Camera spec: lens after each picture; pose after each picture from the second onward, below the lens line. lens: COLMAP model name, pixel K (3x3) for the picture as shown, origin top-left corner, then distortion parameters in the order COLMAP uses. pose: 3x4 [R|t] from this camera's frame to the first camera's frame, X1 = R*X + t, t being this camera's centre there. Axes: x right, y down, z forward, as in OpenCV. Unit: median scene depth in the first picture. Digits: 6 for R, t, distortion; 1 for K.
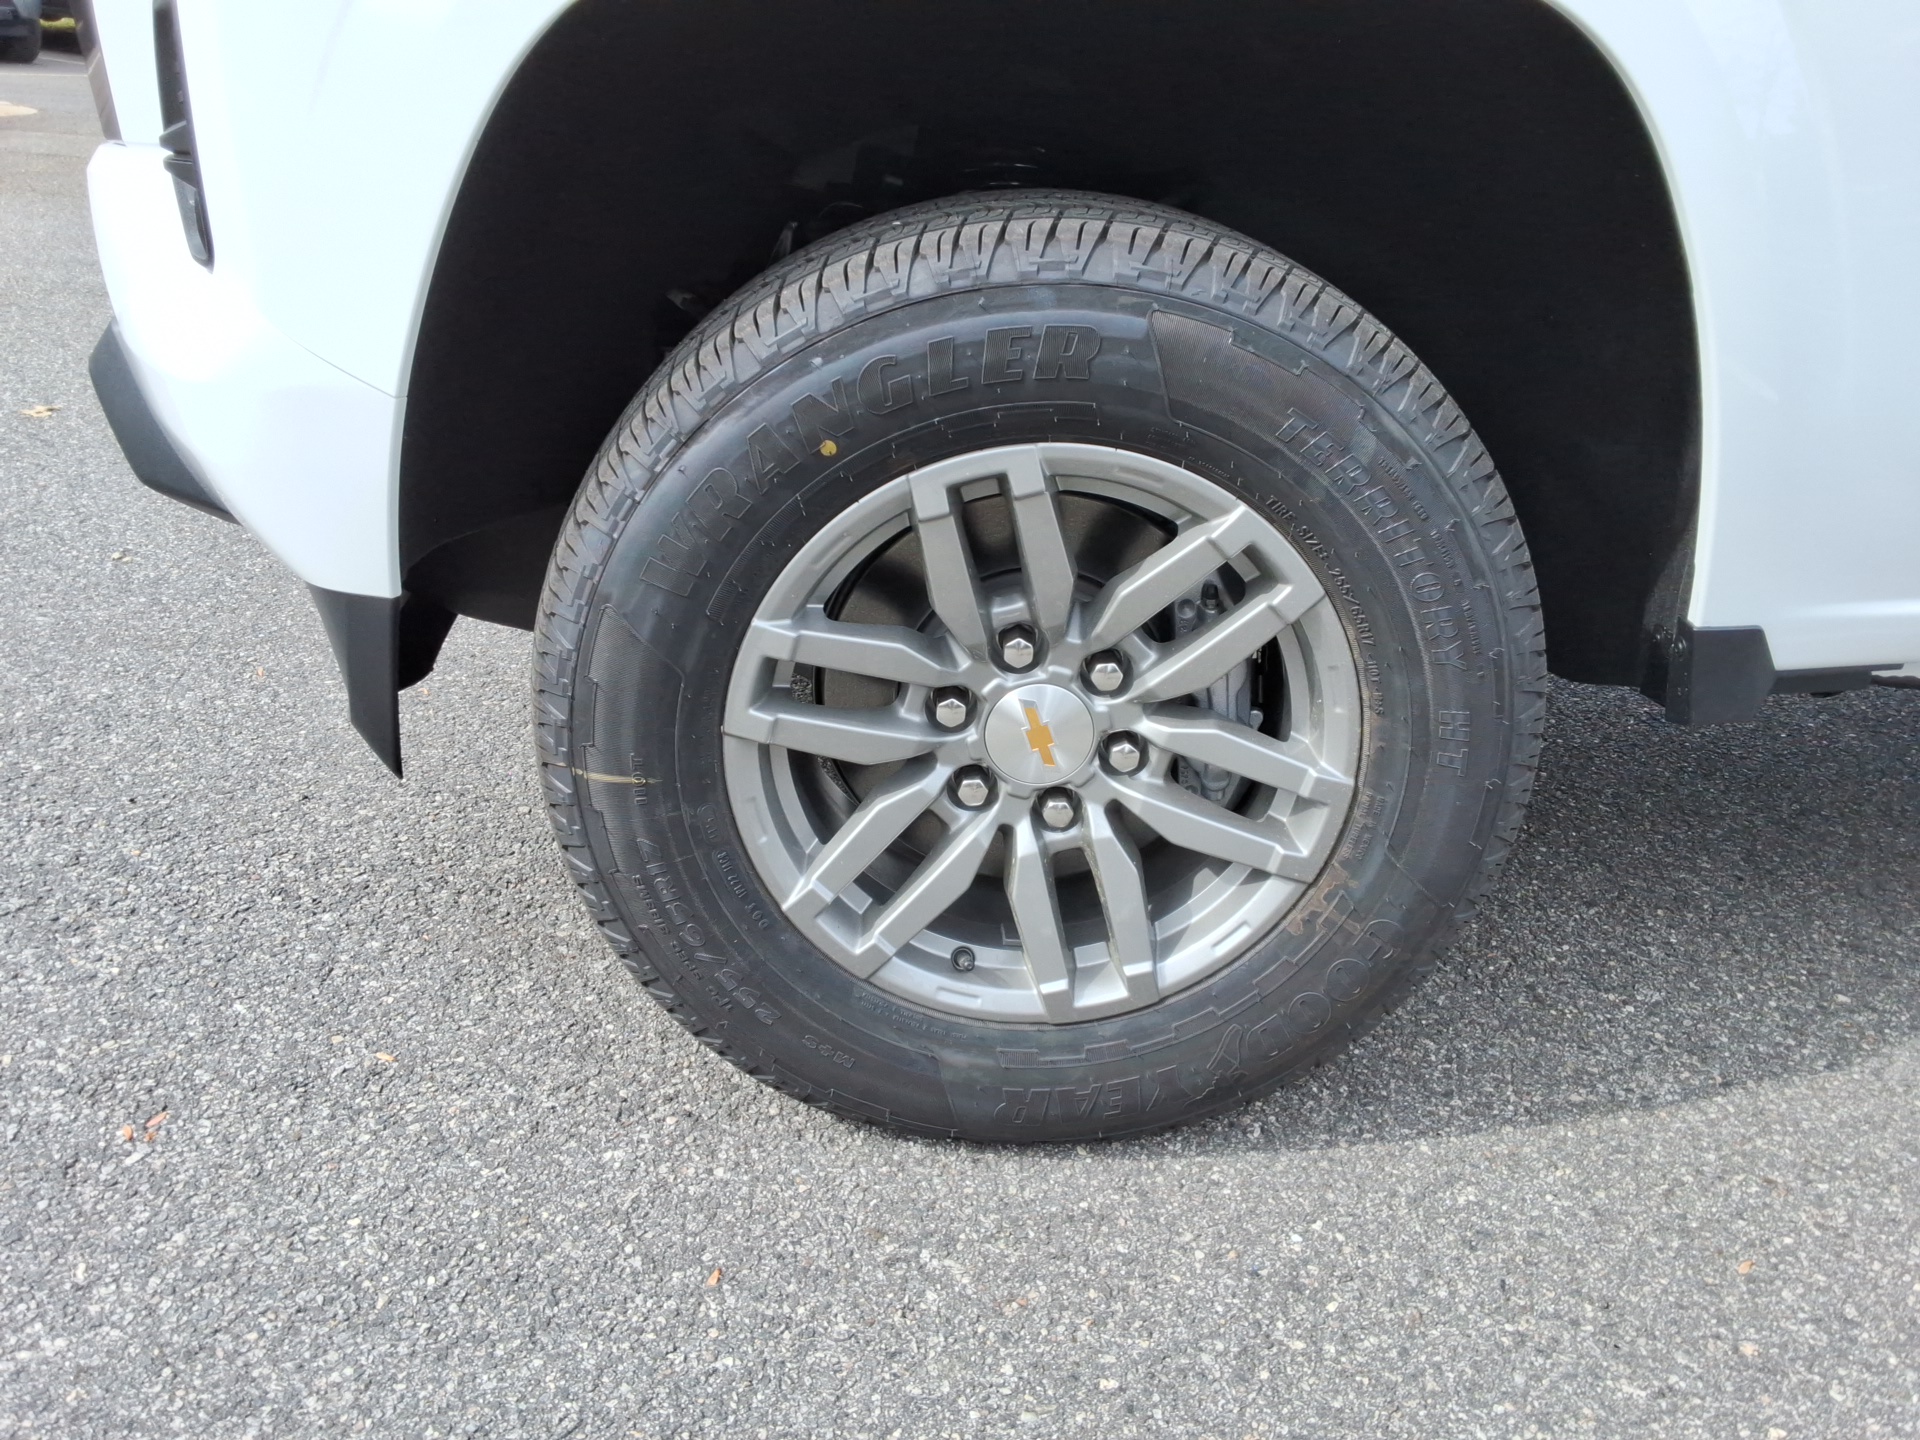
lens RADIAL K [[1532.4, 0, 971.0], [0, 1532.4, 702.3], [0, 0, 1]] dist [0.115861, -0.151496]
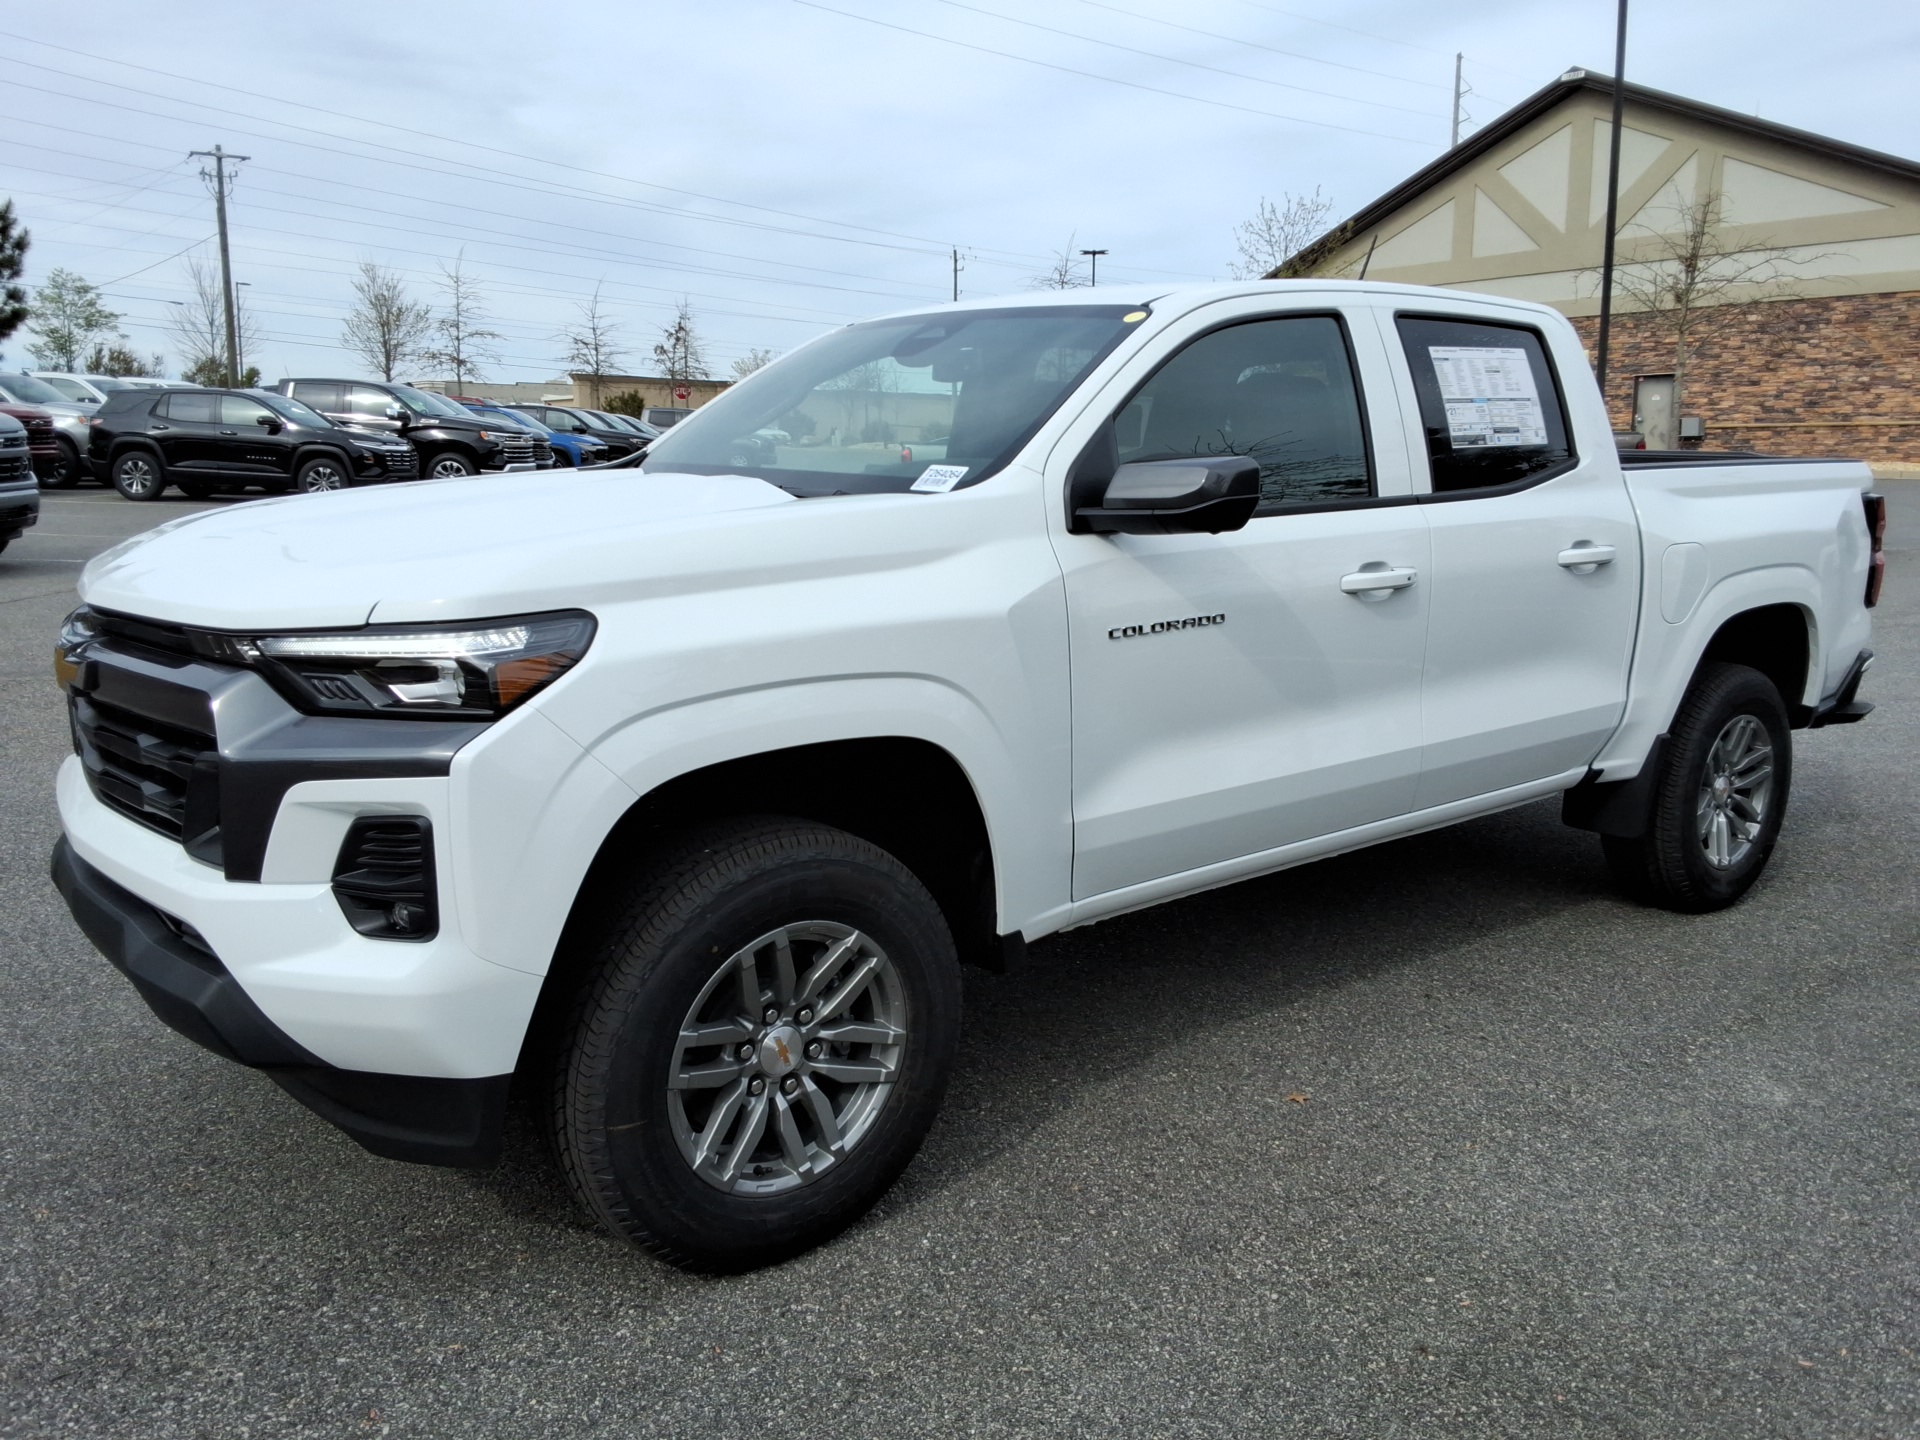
lens RADIAL K [[1528.9, 0, 972.2], [0, 1528.9, 701.0], [0, 0, 1]] dist [0.138205, -0.226916]
pose [[0.791956, -0.144619, 0.593204, -0.992475], [0.262032, 0.958030, -0.116265, -0.132880], [-0.551494, 0.247515, 0.796612, -1.061806]]
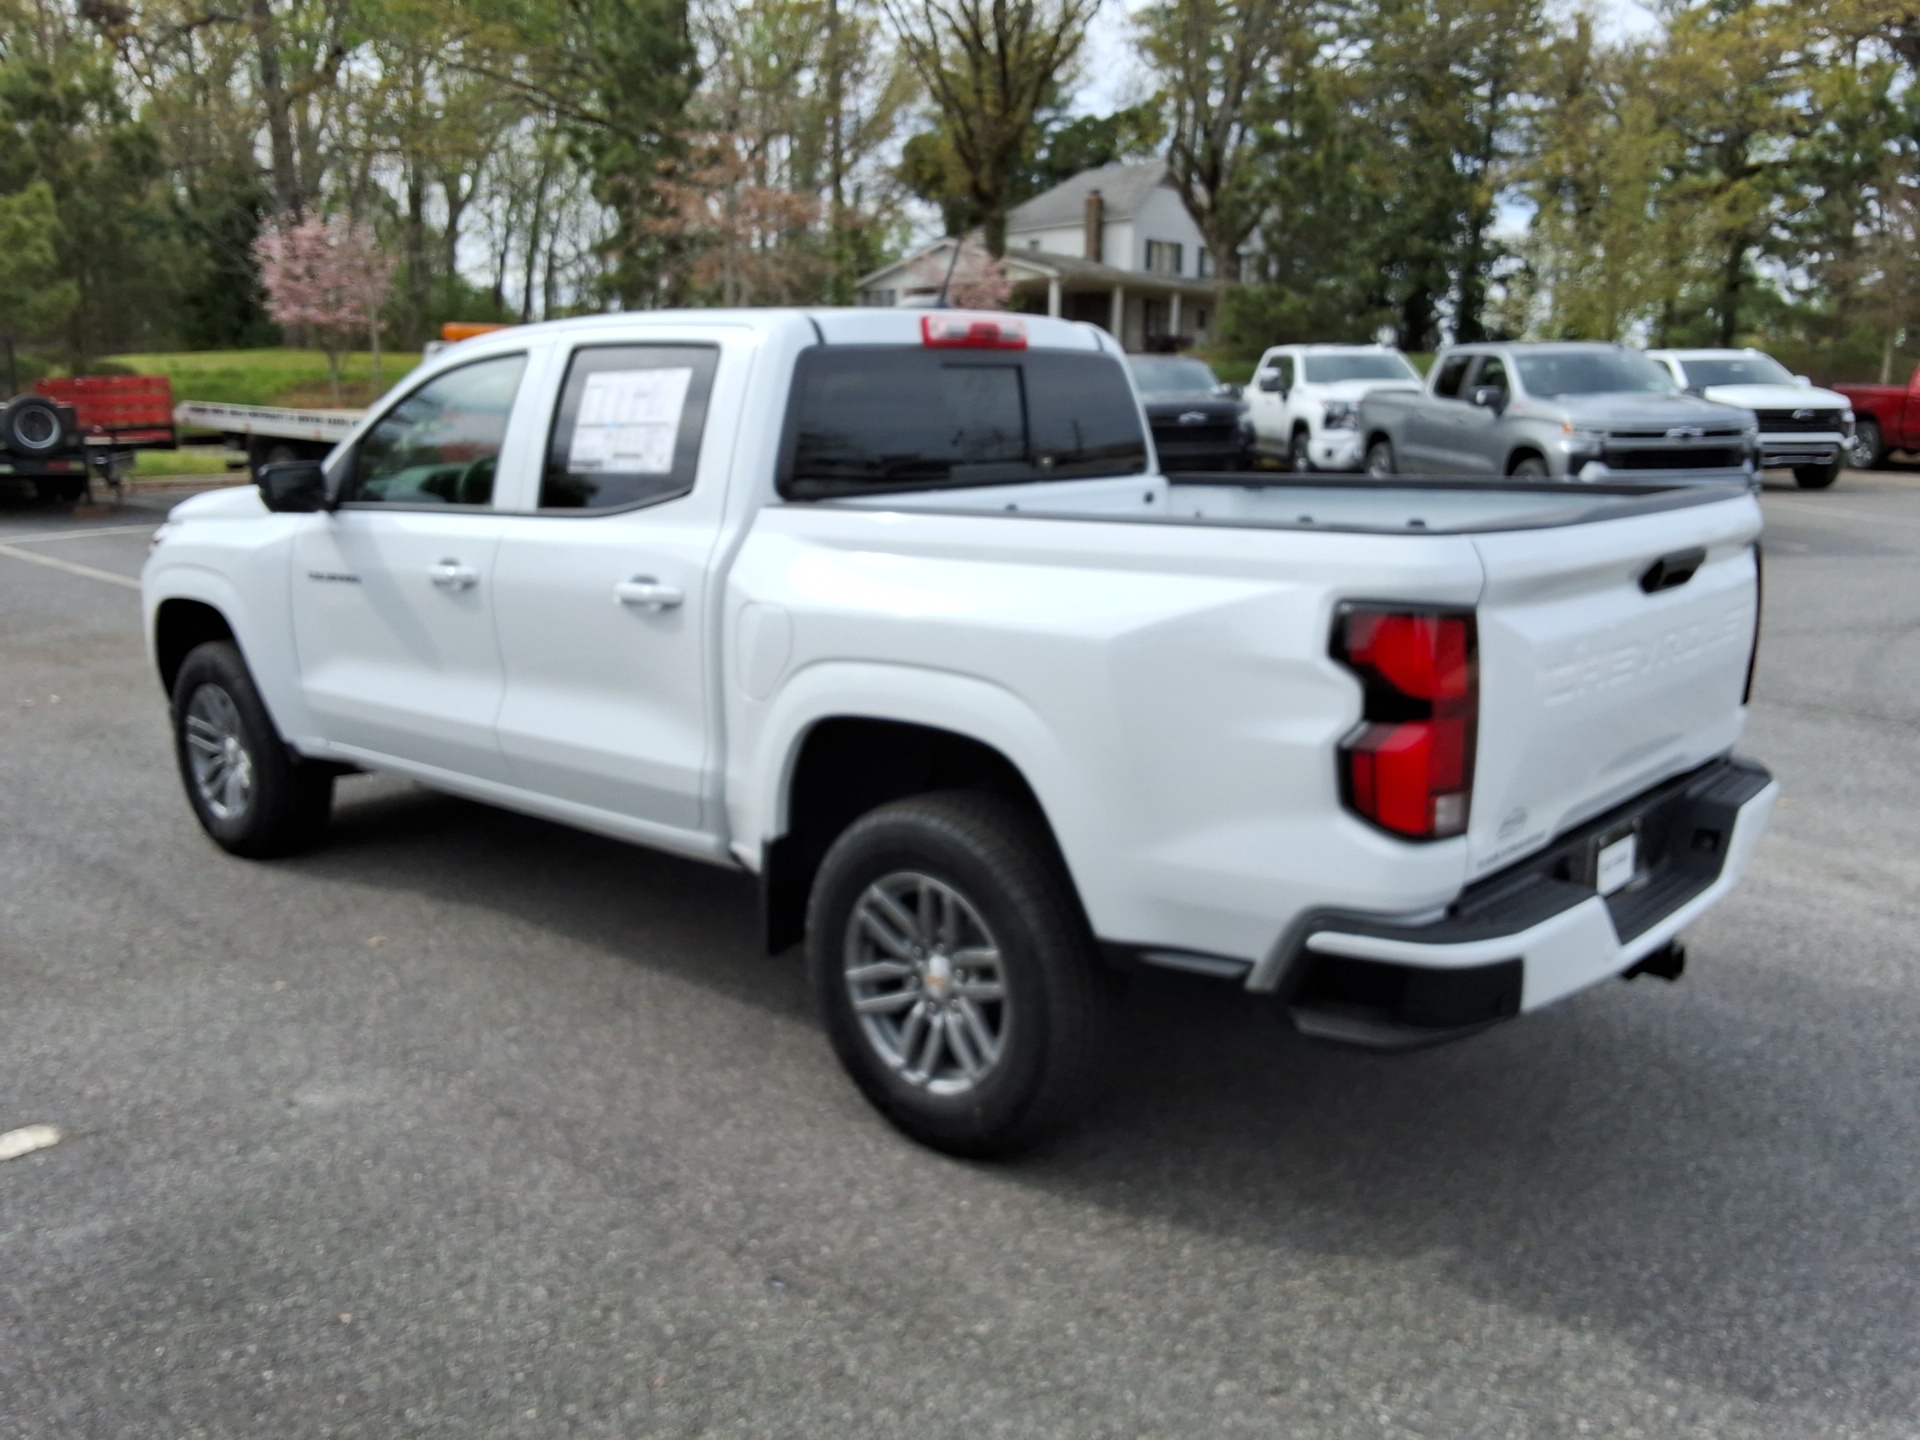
lens RADIAL K [[1543.3, 0, 972.0], [0, 1543.3, 700.4], [0, 0, 1]] dist [0.119235, -0.179518]
pose [[0.728254, 0.075030, -0.681188, 4.792459], [-0.225945, 0.964699, -0.135298, 0.006690], [0.646989, 0.252442, 0.719498, -0.955531]]
